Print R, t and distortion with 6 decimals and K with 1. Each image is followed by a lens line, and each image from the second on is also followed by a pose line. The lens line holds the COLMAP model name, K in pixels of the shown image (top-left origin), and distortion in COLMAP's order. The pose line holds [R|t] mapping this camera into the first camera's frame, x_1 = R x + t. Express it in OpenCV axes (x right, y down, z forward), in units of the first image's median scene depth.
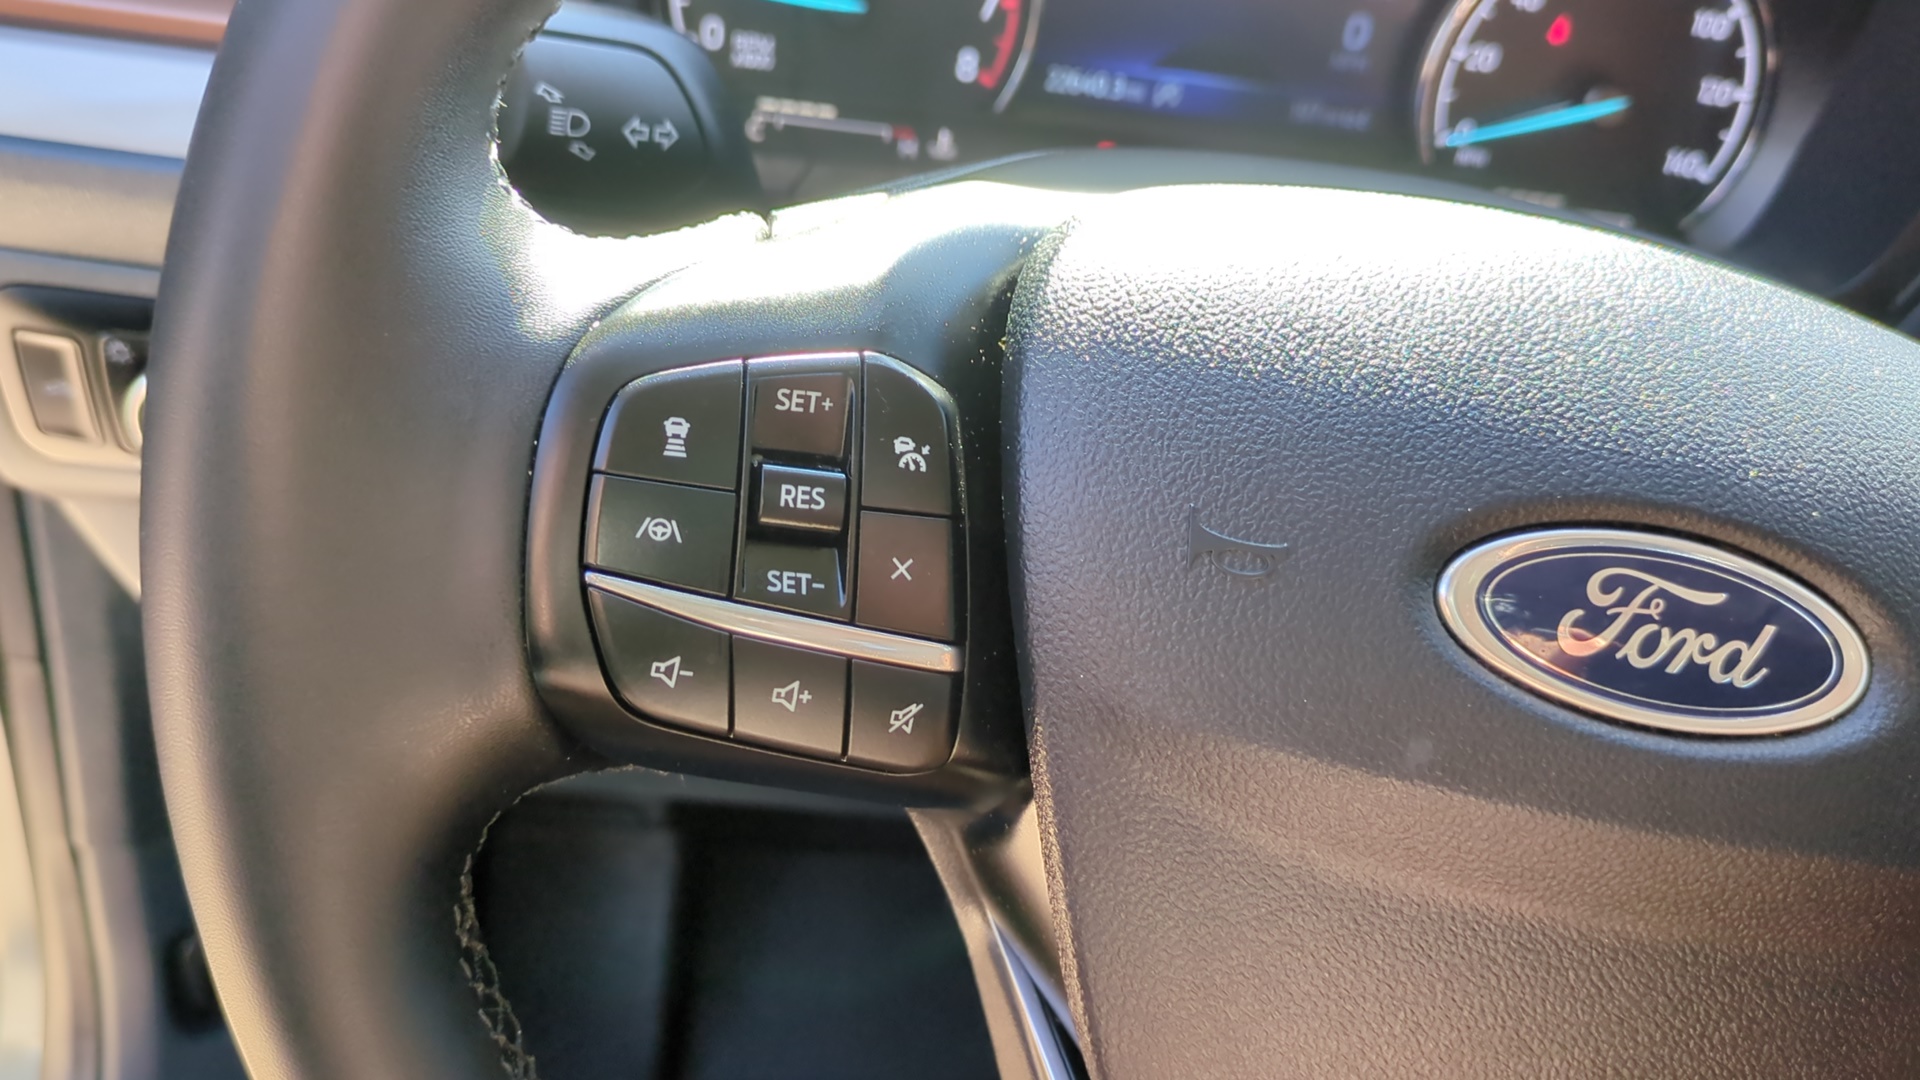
lens RADIAL K [[1657.7, 0, 1005.0], [0, 1657.7, 544.3], [0, 0, 1]] dist [0.053456, -0.124321]
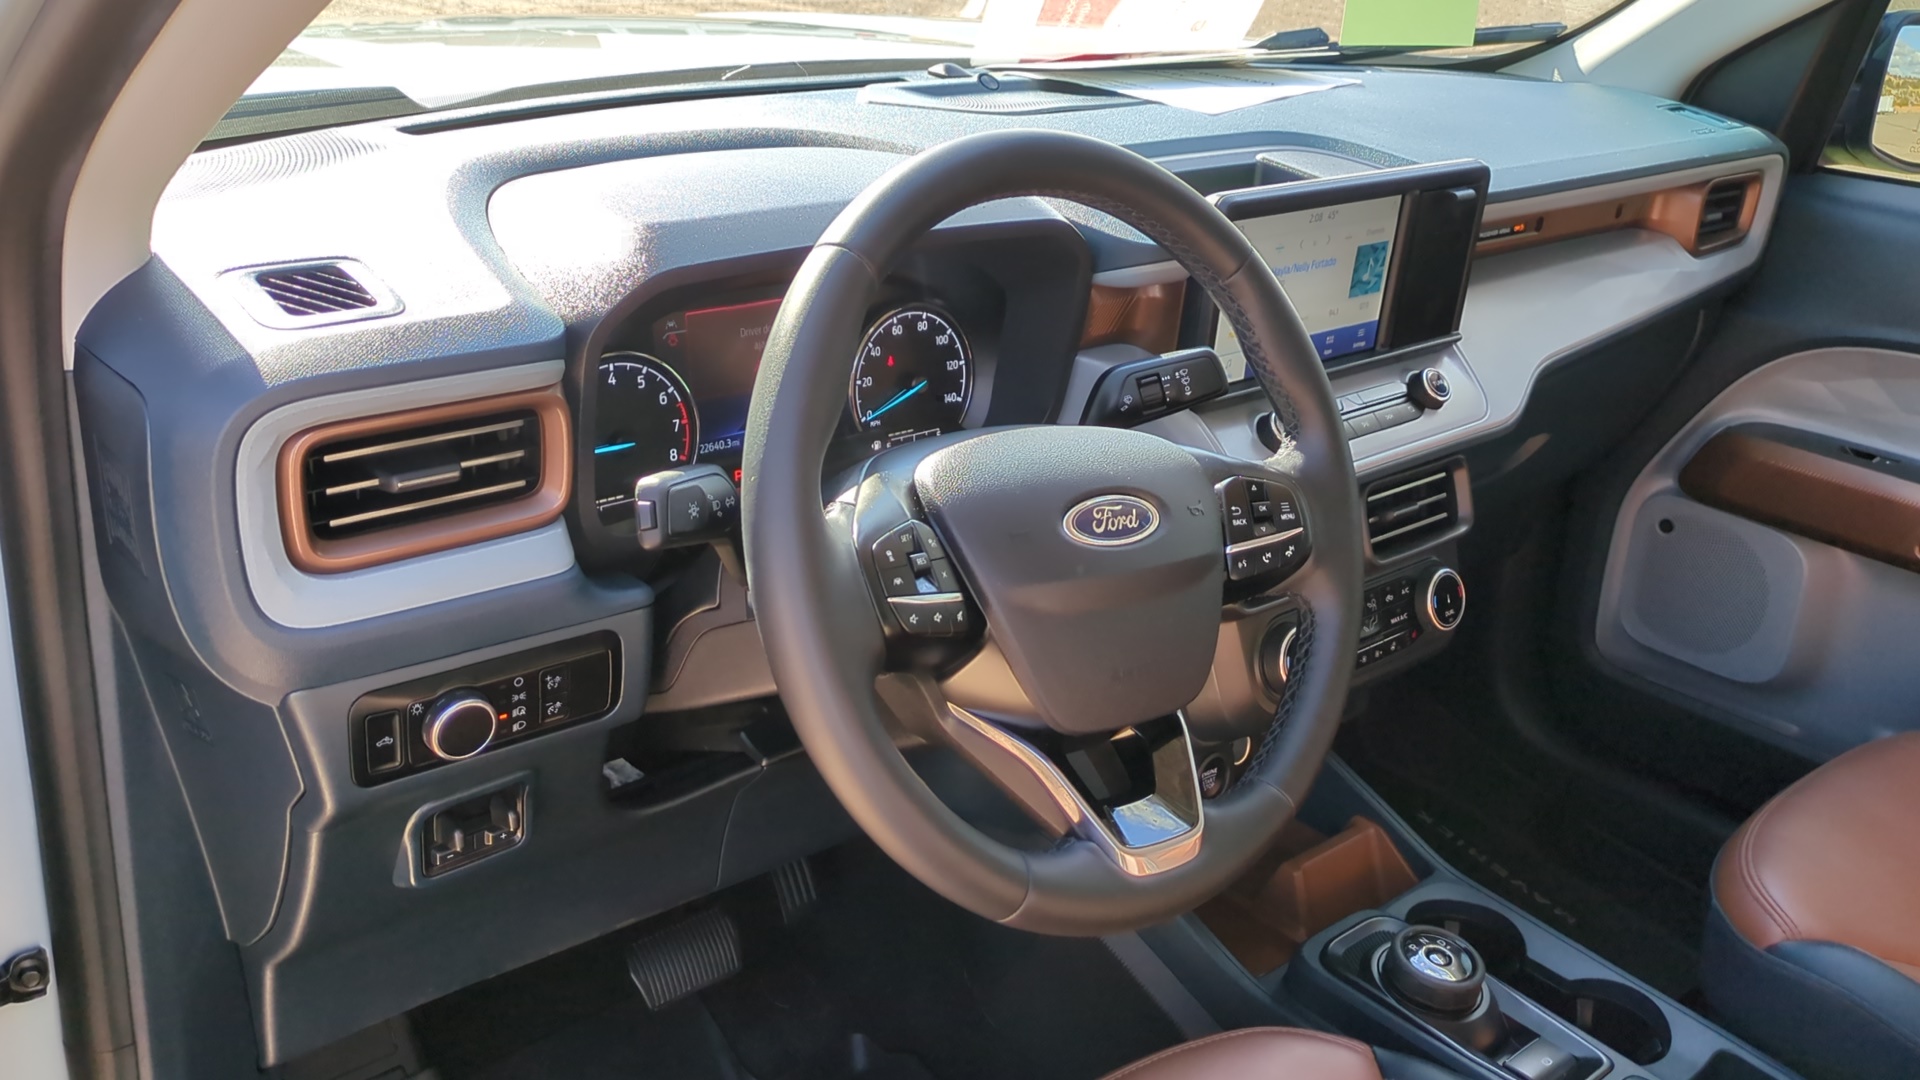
lens RADIAL K [[1653.4, 0, 1000.3], [0, 1653.4, 539.9], [0, 0, 1]] dist [0.037182, -0.008676]
pose [[0.782663, -0.339377, 0.521787, -1.693928], [0.417577, 0.907935, -0.035819, 0.117920], [-0.461592, 0.245920, 0.852324, -1.948276]]
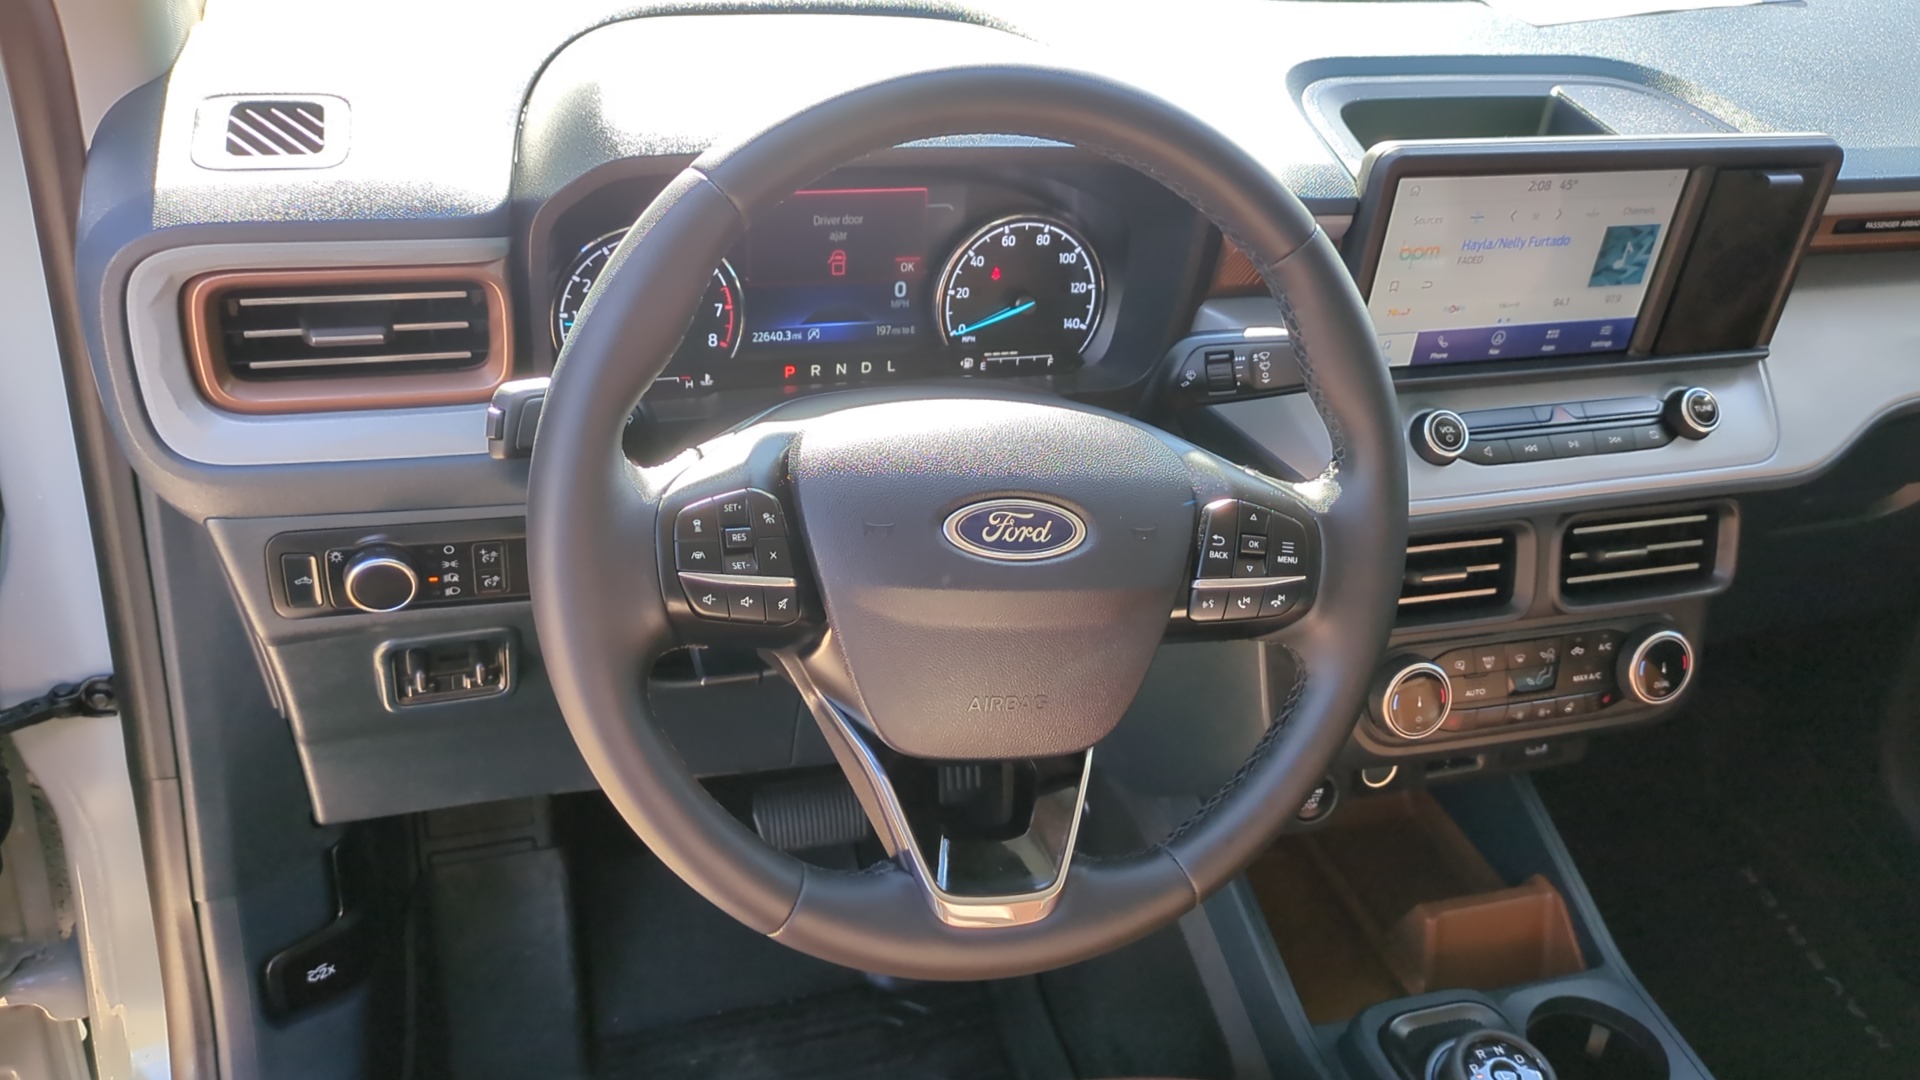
lens RADIAL K [[1653.4, 0, 1000.3], [0, 1653.4, 539.9], [0, 0, 1]] dist [0.037182, -0.008676]
pose [[0.964064, -0.190556, 0.185117, -0.211827], [0.200019, 0.979212, -0.033693, 0.170787], [-0.174849, 0.069509, 0.982139, -2.042553]]
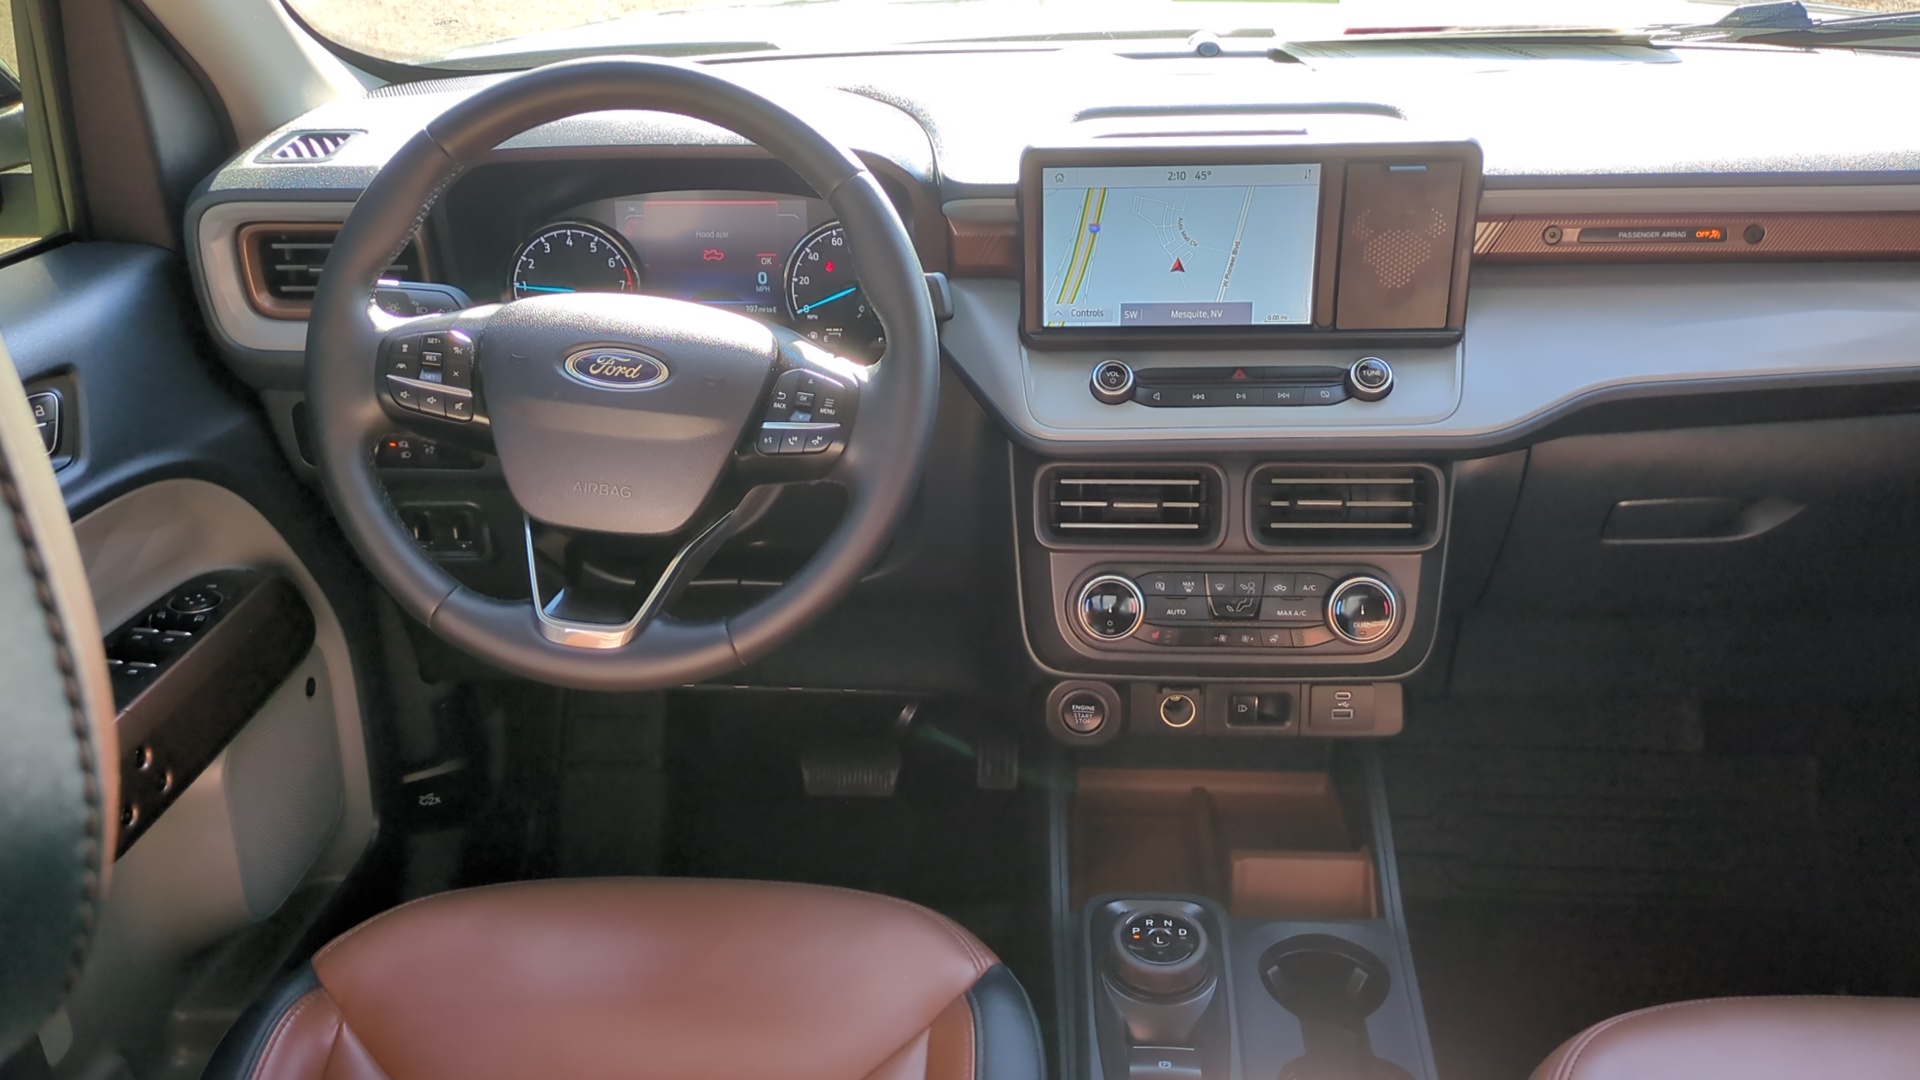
lens RADIAL K [[1657.7, 0, 1005.0], [0, 1657.7, 544.3], [0, 0, 1]] dist [0.053456, -0.124321]
pose [[0.977901, -0.115459, -0.174295, 2.164508], [0.071990, 0.968652, -0.237763, 1.669294], [0.196283, 0.219962, 0.955557, -3.011280]]
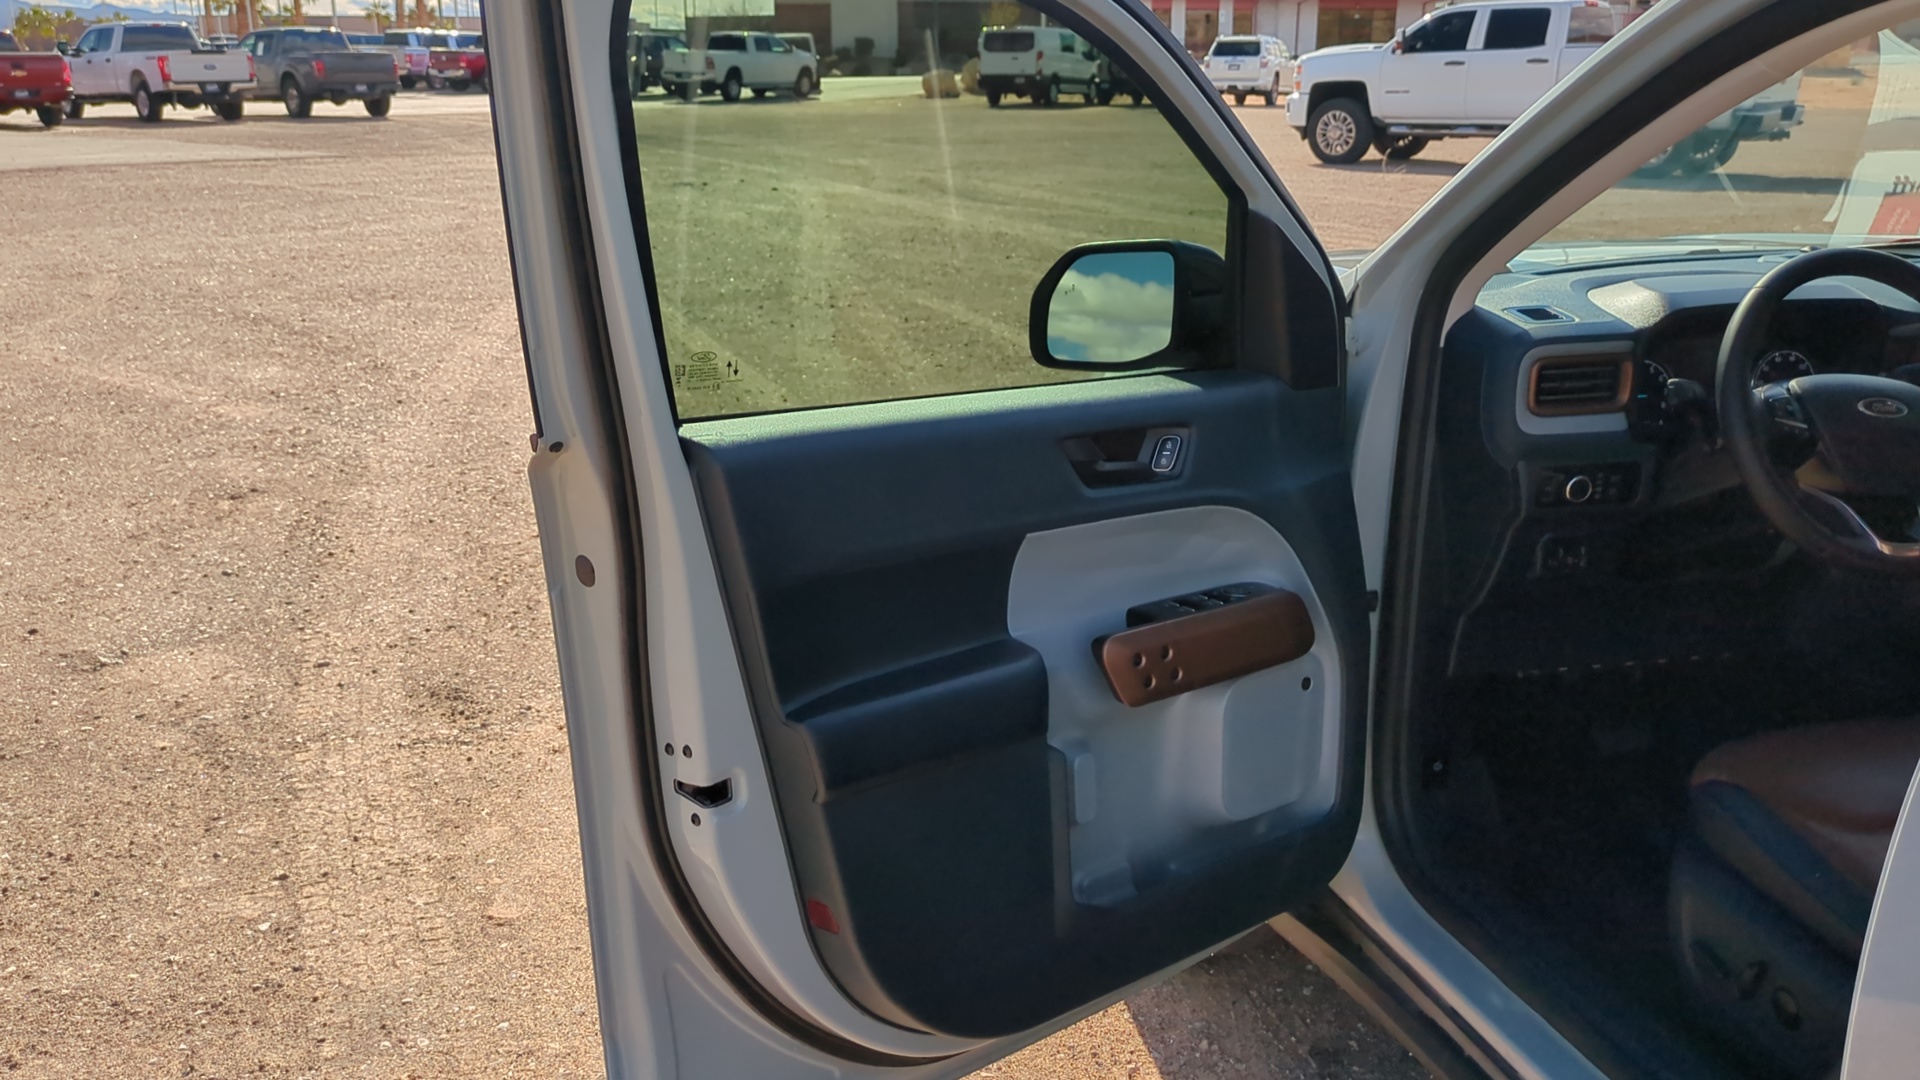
lens RADIAL K [[1646.4, 0, 978.4], [0, 1646.4, 532.1], [0, 0, 1]] dist [0.077838, -0.093221]
pose [[0.967568, -0.215480, 0.131833, -5.257374], [0.248885, 0.902472, -0.351568, 2.444622], [-0.043219, 0.372977, 0.926834, -6.357824]]
